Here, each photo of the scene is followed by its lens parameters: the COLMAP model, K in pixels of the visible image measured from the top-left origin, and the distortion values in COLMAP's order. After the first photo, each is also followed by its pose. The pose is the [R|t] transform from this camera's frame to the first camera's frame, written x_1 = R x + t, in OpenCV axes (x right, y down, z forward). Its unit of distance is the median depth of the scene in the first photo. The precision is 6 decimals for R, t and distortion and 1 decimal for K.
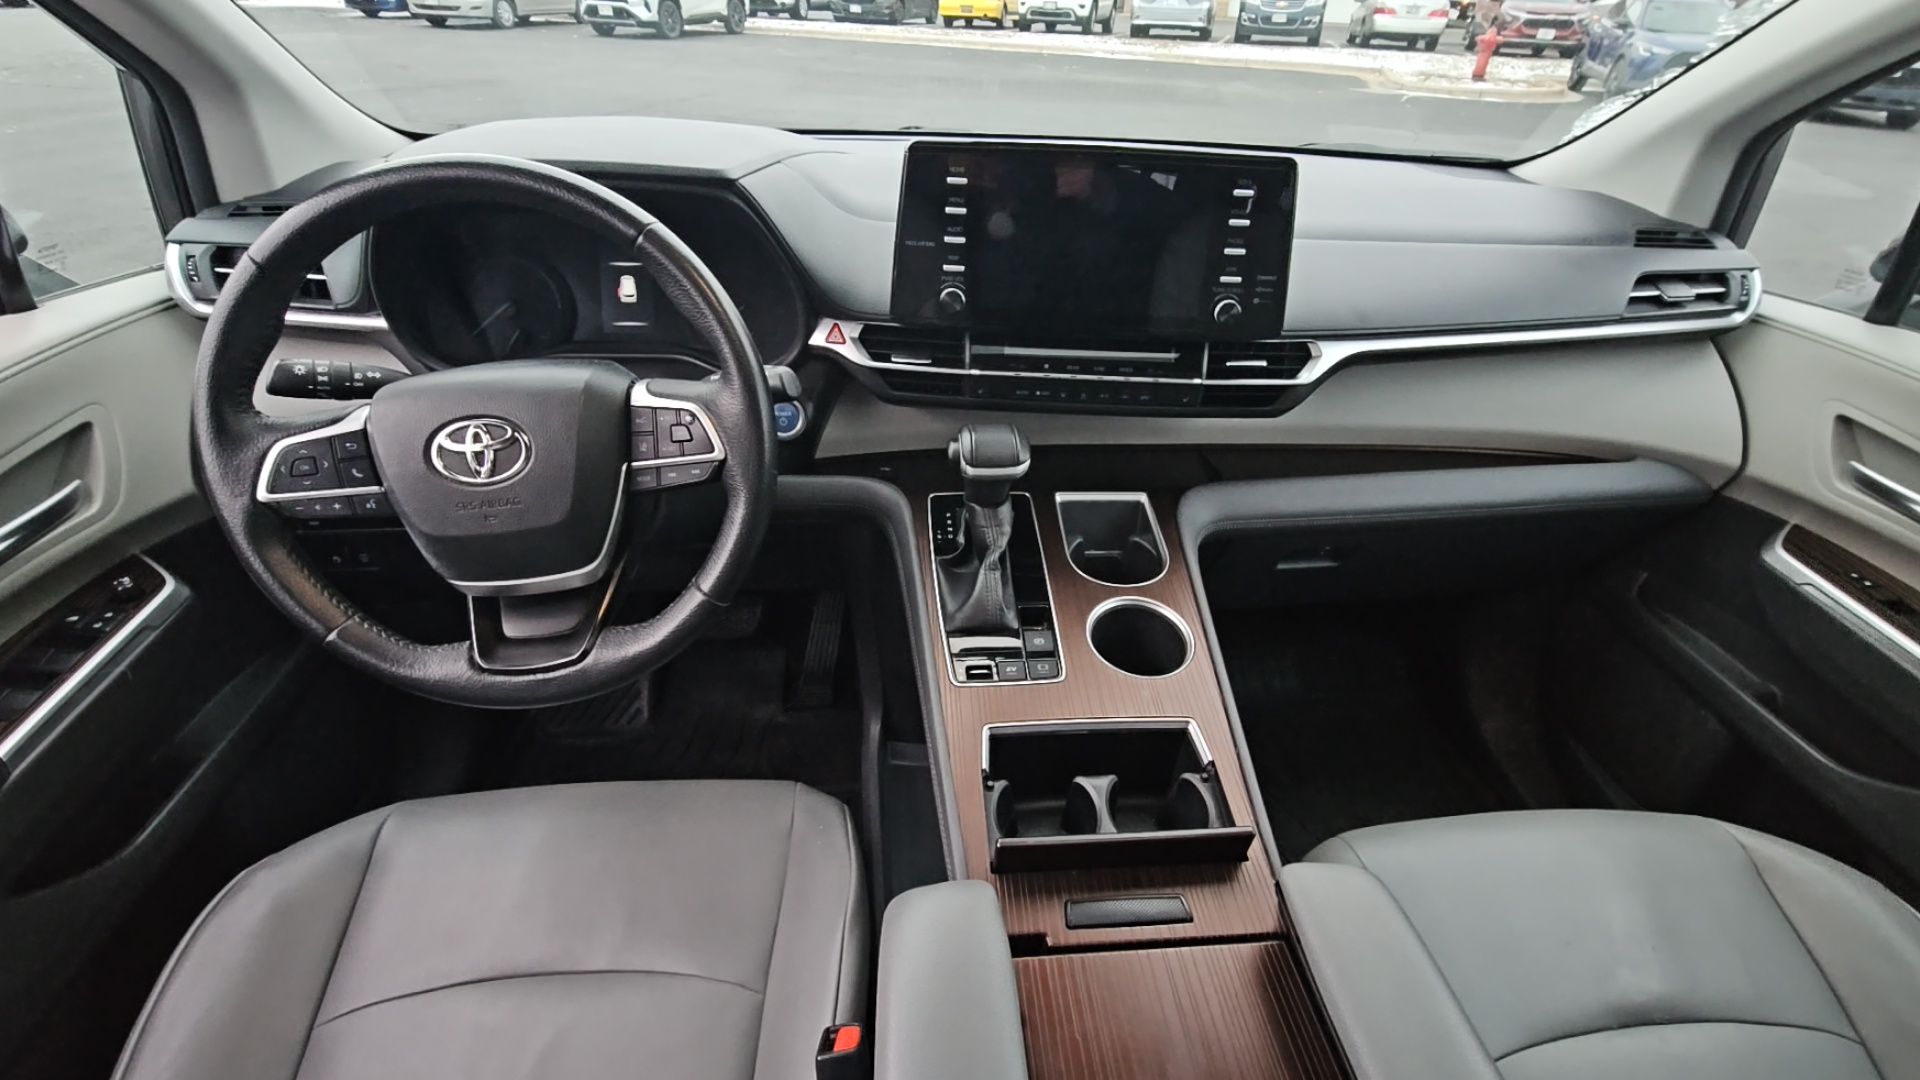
lens RADIAL K [[856.8, 0, 978.4], [0, 856.8, 546.7], [0, 0, 1]] dist [0.008533, -0.005411]
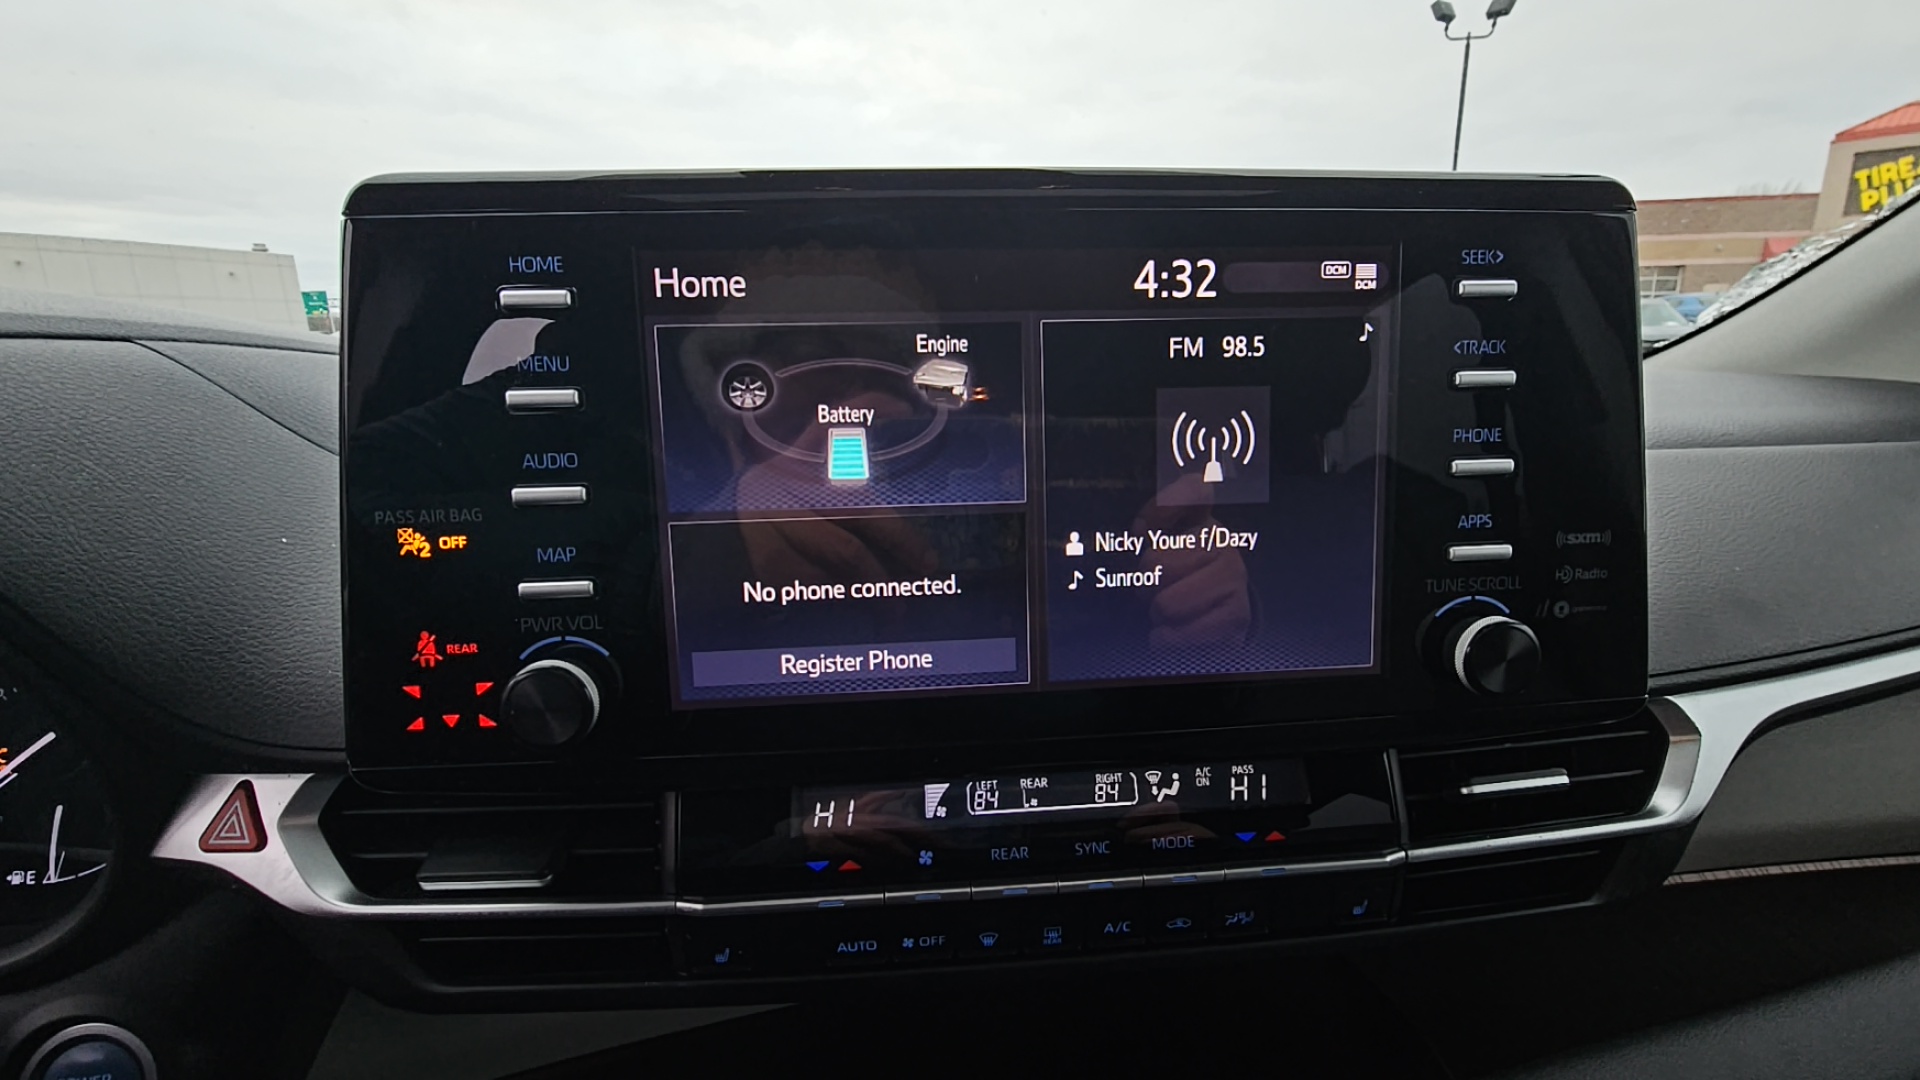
lens RADIAL K [[856.8, 0, 978.4], [0, 856.8, 546.7], [0, 0, 1]] dist [0.008533, -0.005411]
pose [[0.993832, -0.075295, 0.081411, 0.081585], [0.098774, 0.934764, -0.341261, -0.206656], [-0.050404, 0.347198, 0.936436, 0.659502]]
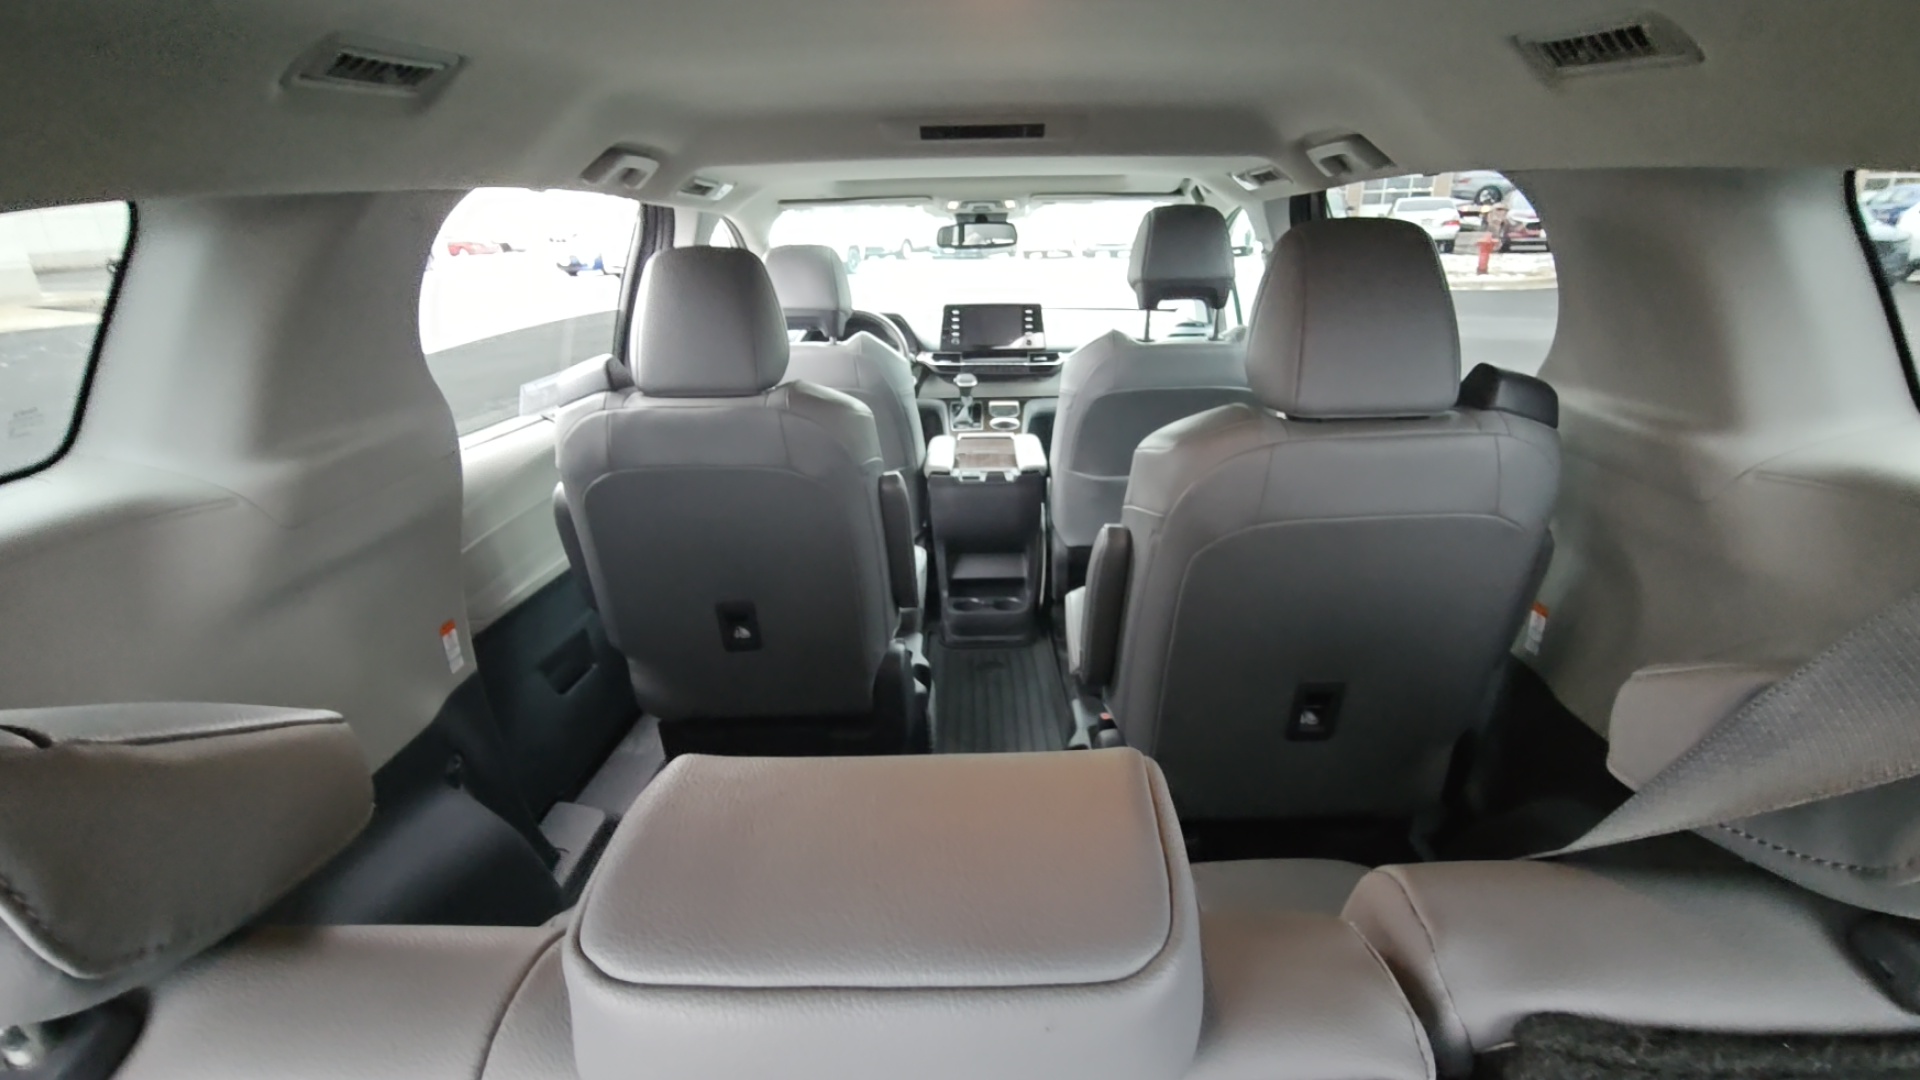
lens RADIAL K [[872.4, 0, 977.5], [0, 872.4, 544.3], [0, 0, 1]] dist [0.023561, -0.020011]
pose [[0.994250, -0.022789, -0.104632, 0.414770], [-0.001258, 0.974539, -0.224214, 1.332779], [0.107077, 0.223056, 0.968907, -2.330131]]
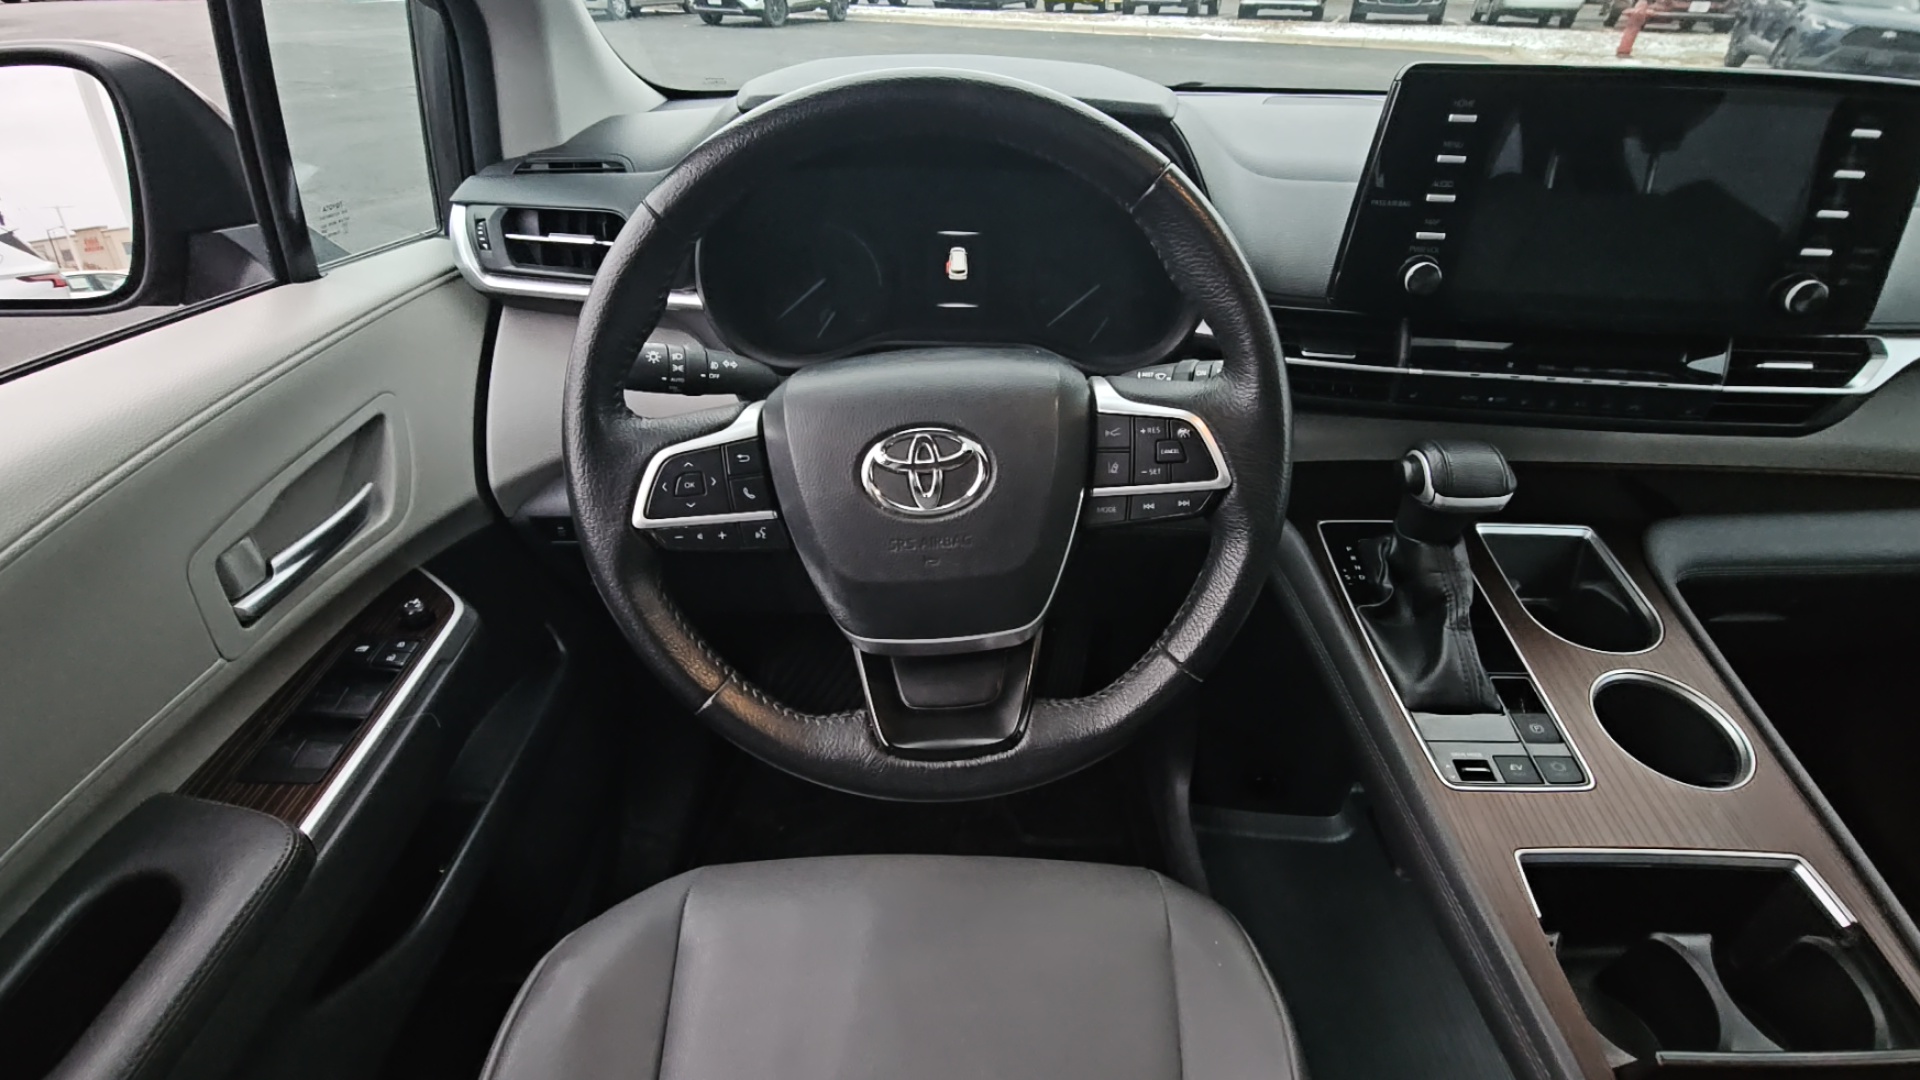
lens RADIAL K [[856.8, 0, 978.4], [0, 856.8, 546.7], [0, 0, 1]] dist [0.008533, -0.005411]
pose [[0.996003, 0.034252, -0.082497, -0.329186], [-0.033343, 0.999367, 0.012380, -0.039146], [0.082869, -0.009579, 0.996514, 0.181260]]
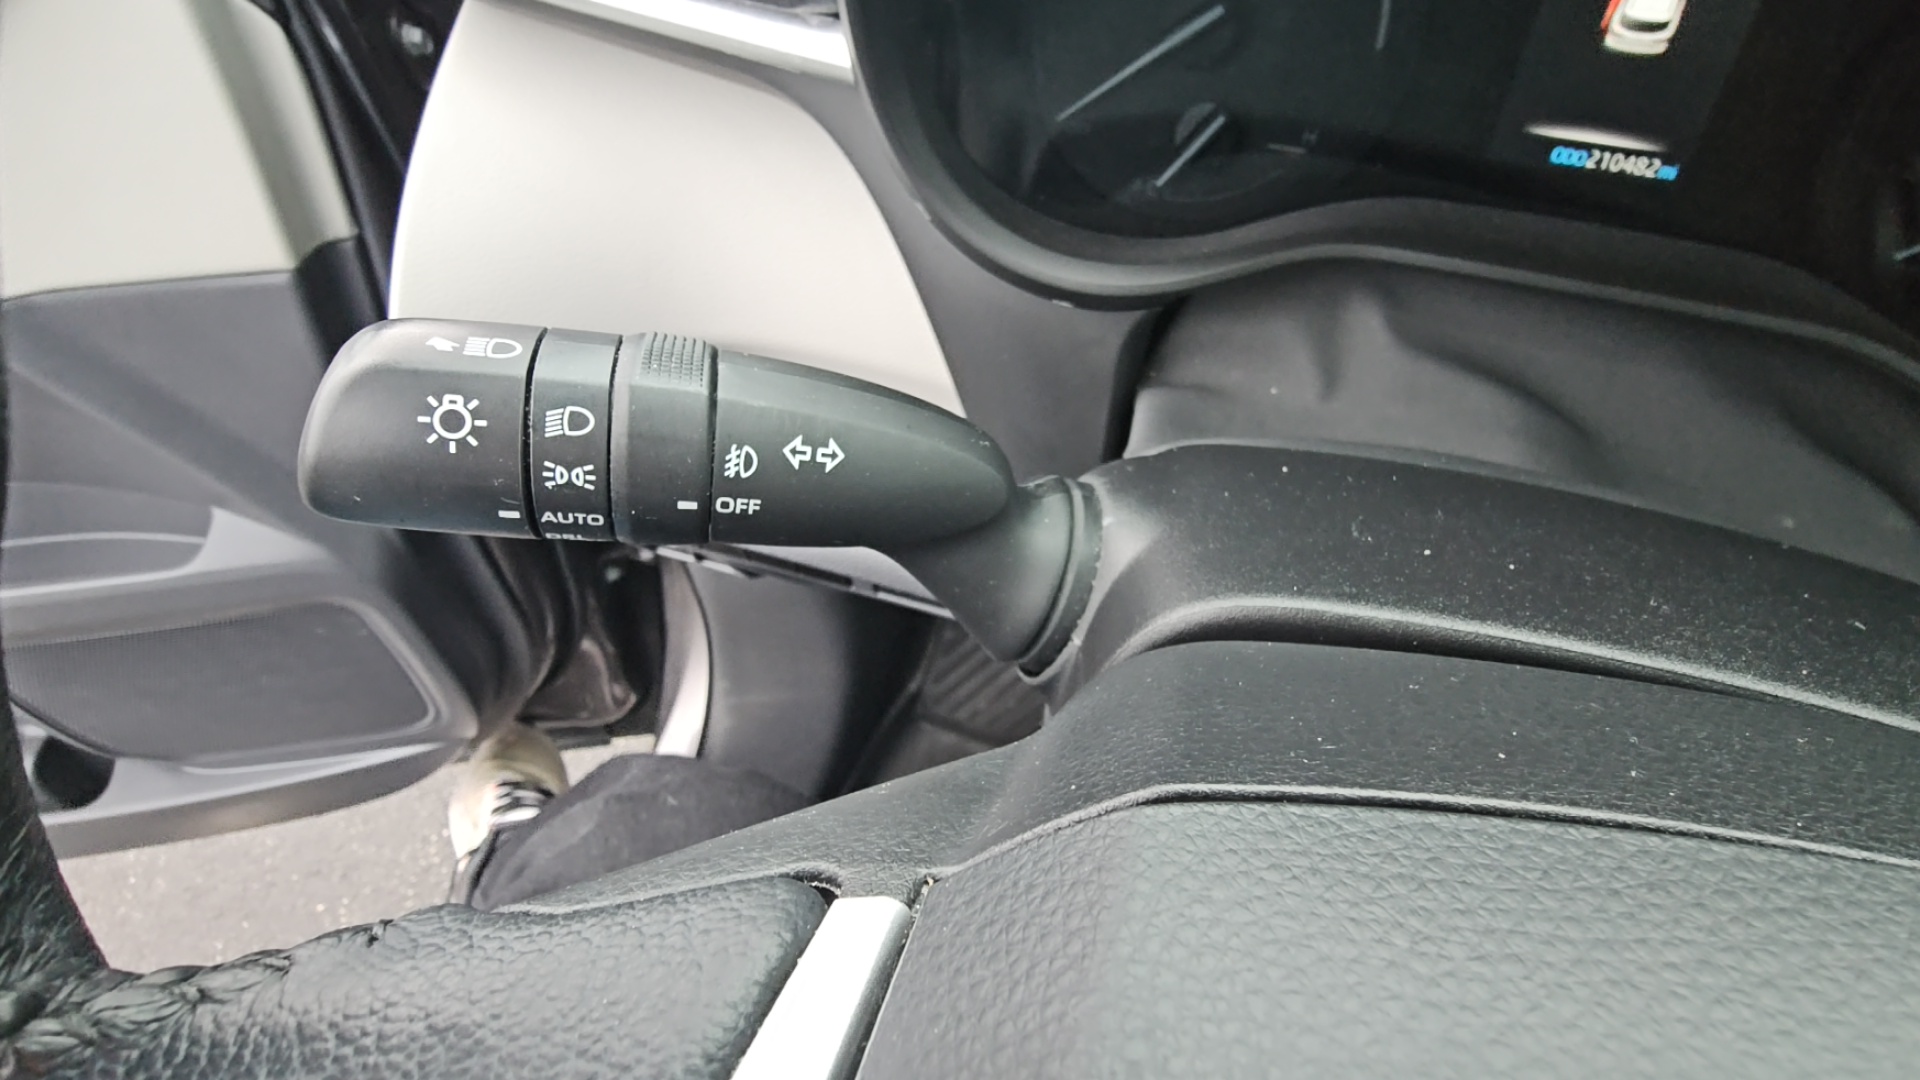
lens RADIAL K [[856.8, 0, 978.4], [0, 856.8, 546.7], [0, 0, 1]] dist [0.008533, -0.005411]
pose [[0.916366, 0.293326, -0.272458, -0.505470], [-0.195455, 0.921738, 0.334958, -0.205052], [0.349387, -0.253690, 0.901981, 0.691457]]
